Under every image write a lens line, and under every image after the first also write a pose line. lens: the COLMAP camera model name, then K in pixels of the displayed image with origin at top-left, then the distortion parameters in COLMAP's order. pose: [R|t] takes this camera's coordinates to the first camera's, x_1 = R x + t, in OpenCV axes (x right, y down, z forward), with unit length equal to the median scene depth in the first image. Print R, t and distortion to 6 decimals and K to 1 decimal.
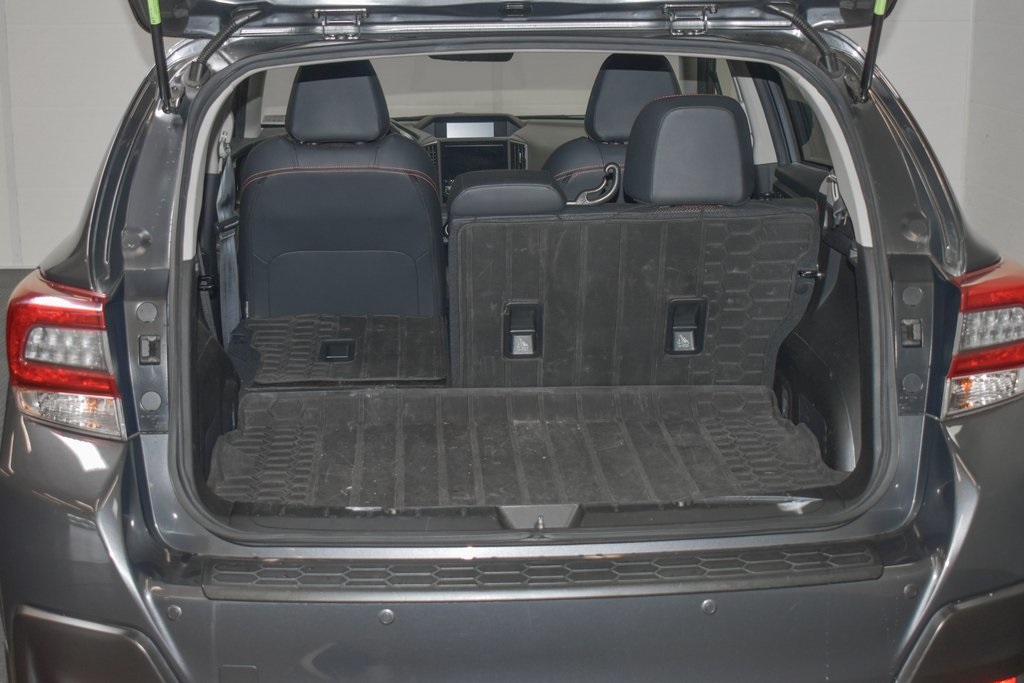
lens RADIAL K [[1615.1, 0, 509.9], [0, 1615.1, 341.2], [0, 0, 1]] dist [0.047498, 0.000000]
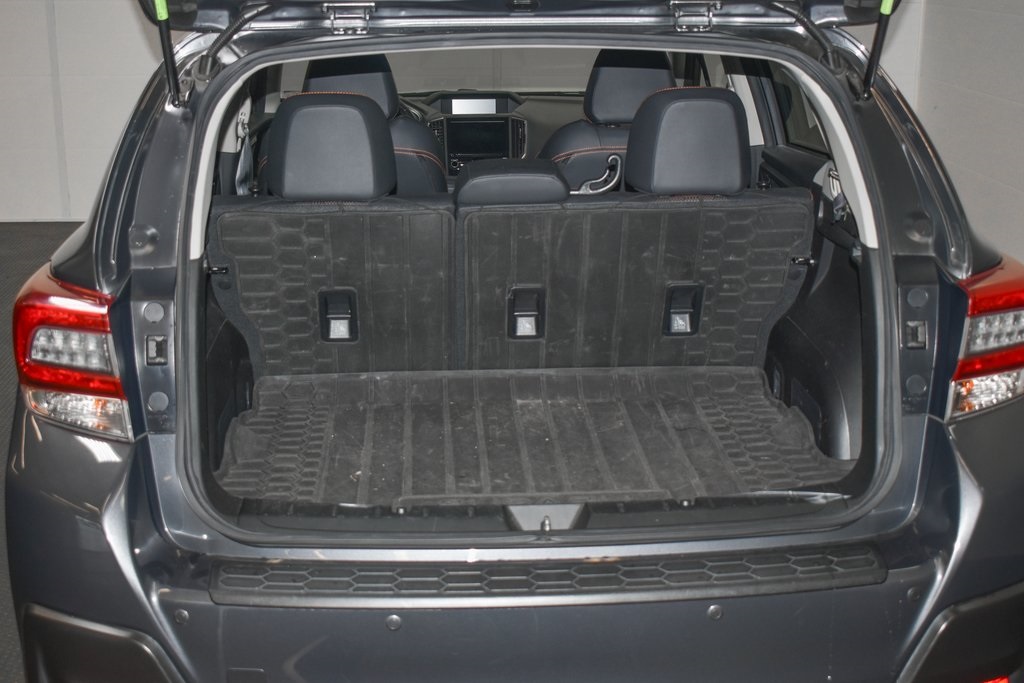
lens RADIAL K [[1391.7, 0, 514.6], [0, 1391.7, 342.0], [0, 0, 1]] dist [0.031196, 0.000000]
pose [[0.999962, 0.004564, 0.007442, -0.007142], [-0.004922, 0.998792, 0.048884, -0.037355], [-0.007210, -0.048919, 0.998777, 0.121471]]
